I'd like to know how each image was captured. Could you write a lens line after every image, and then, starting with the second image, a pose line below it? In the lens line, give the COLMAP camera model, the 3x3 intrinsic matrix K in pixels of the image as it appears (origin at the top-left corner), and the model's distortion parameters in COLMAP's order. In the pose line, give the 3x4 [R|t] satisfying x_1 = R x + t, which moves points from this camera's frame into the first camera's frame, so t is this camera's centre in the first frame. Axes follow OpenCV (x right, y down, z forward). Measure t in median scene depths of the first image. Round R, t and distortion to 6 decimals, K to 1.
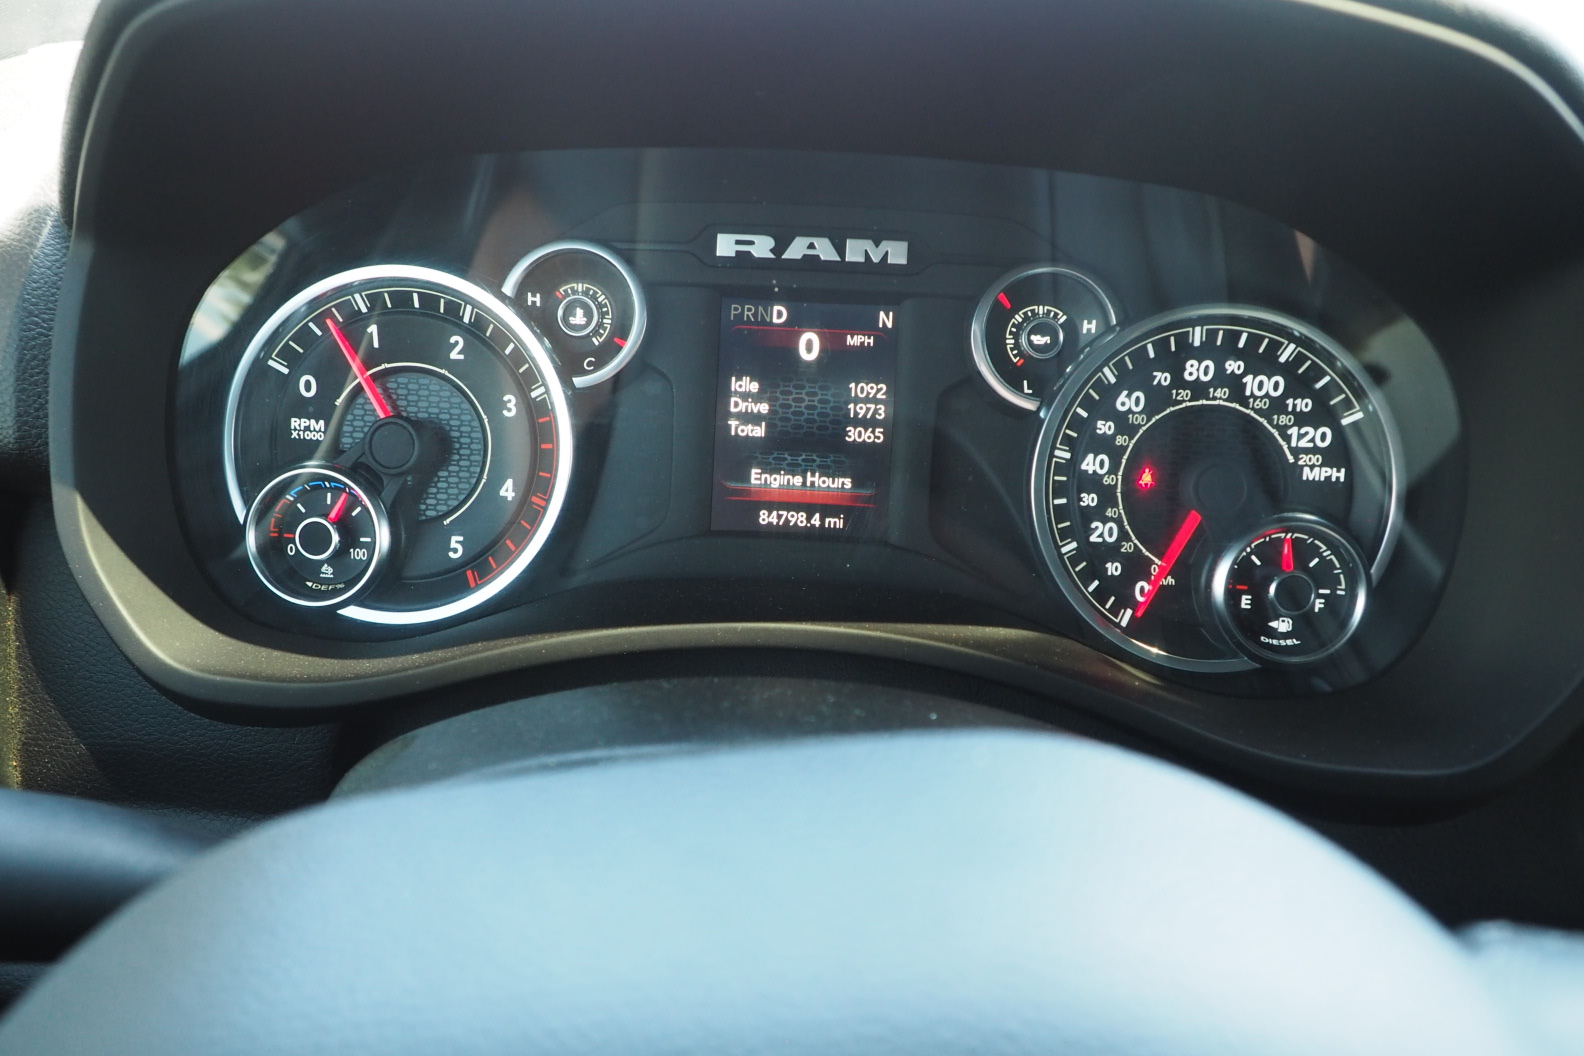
lens RADIAL K [[1218.4, 0, 788.4], [0, 1218.4, 537.1], [0, 0, 1]] dist [-0.012442, 0.007818]
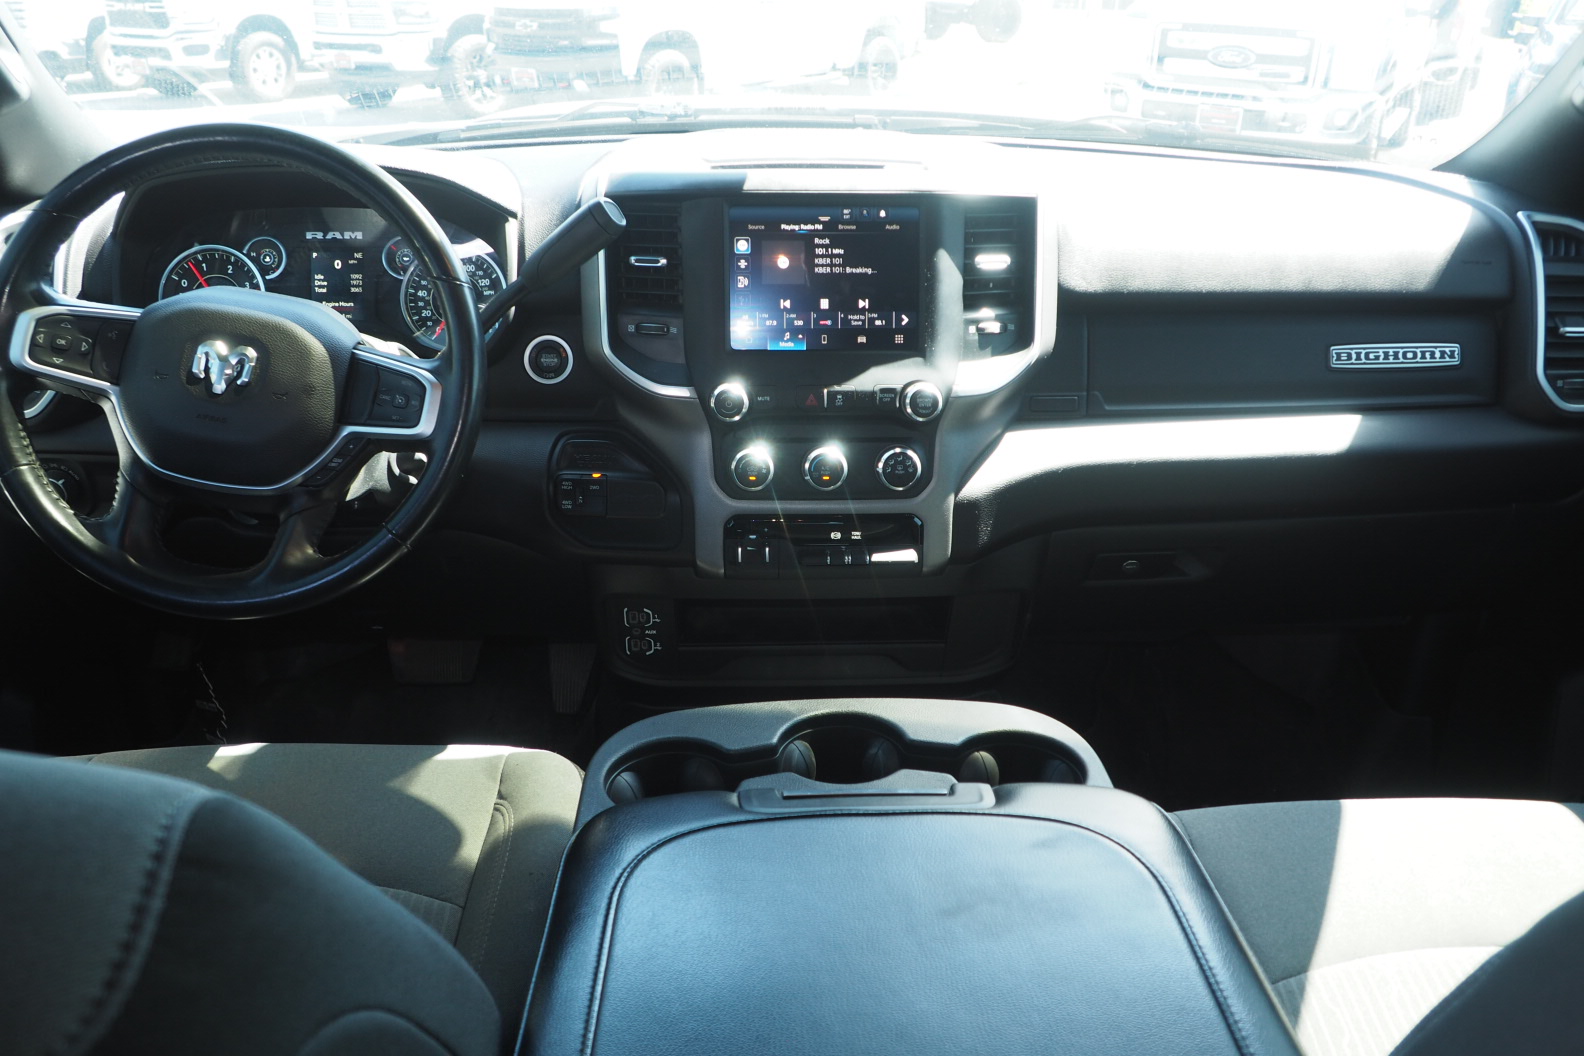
lens RADIAL K [[1274.8, 0, 799.0], [0, 1274.8, 528.0], [0, 0, 1]] dist [-0.009231, -0.008537]
pose [[0.994542, -0.059924, 0.085410, 0.952689], [0.065833, 0.995502, -0.068131, 0.902979], [-0.080944, 0.073382, 0.994014, -2.577026]]
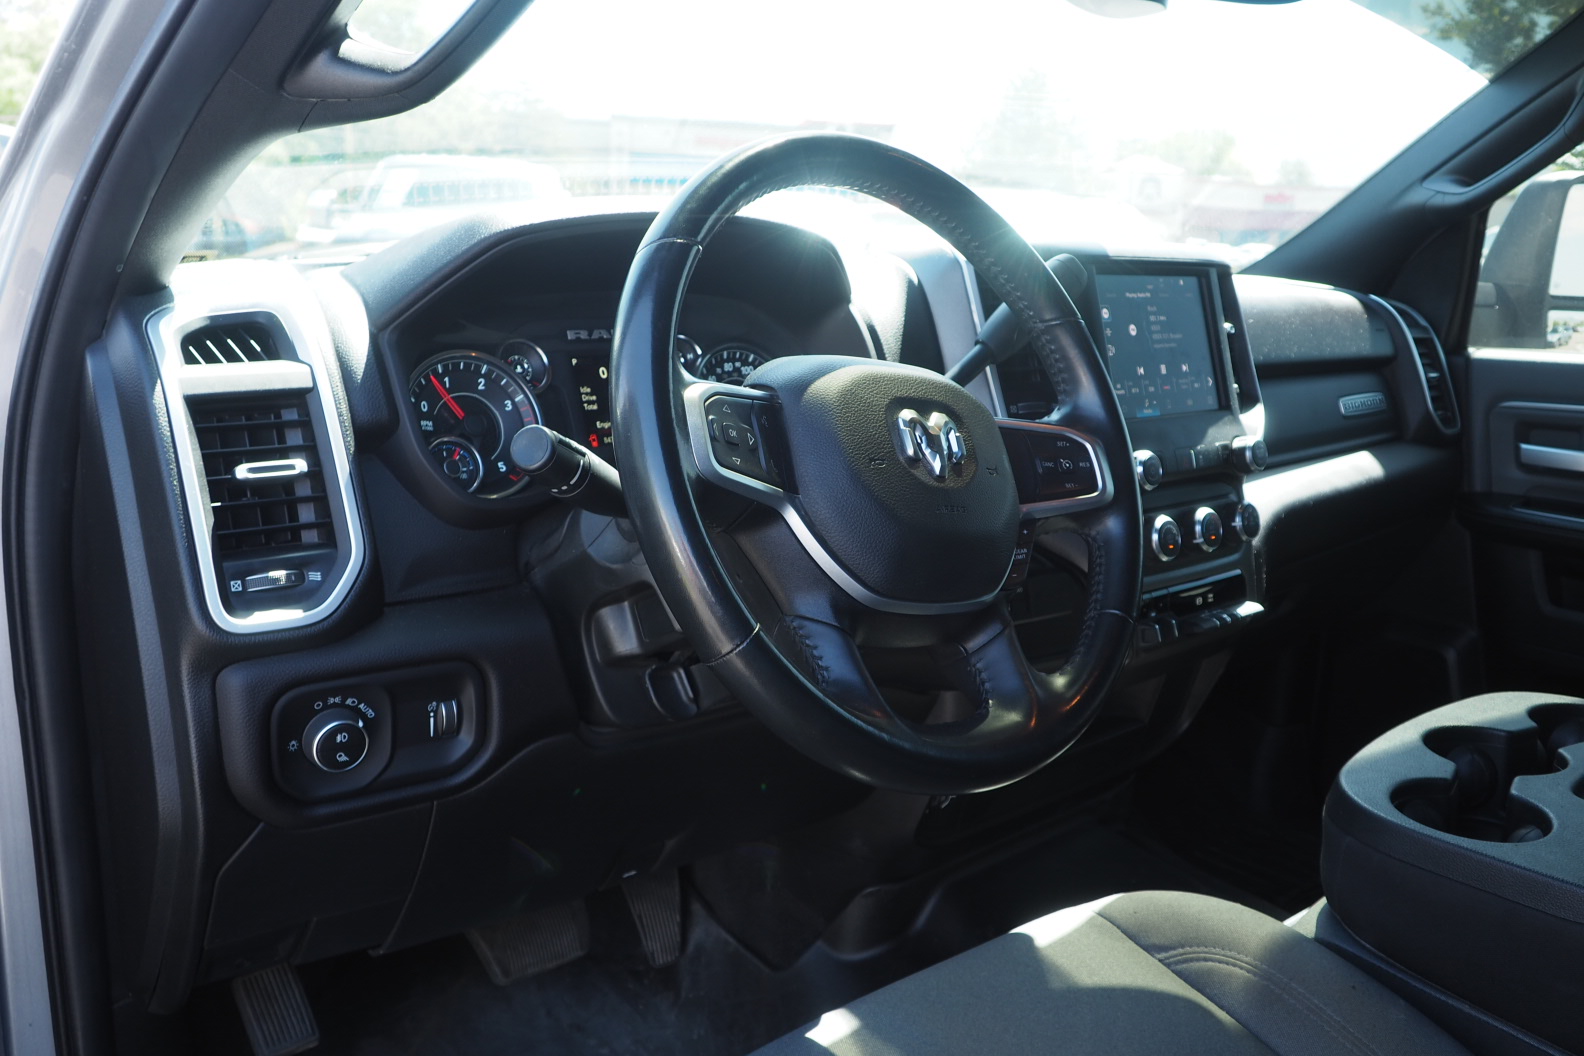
lens RADIAL K [[1274.8, 0, 800.4], [0, 1274.8, 515.0], [0, 0, 1]] dist [-0.009231, -0.008537]
pose [[0.712840, -0.153971, 0.684217, -1.551300], [0.314344, 0.942262, -0.115455, 0.556168], [-0.626935, 0.297381, 0.720082, -1.066210]]
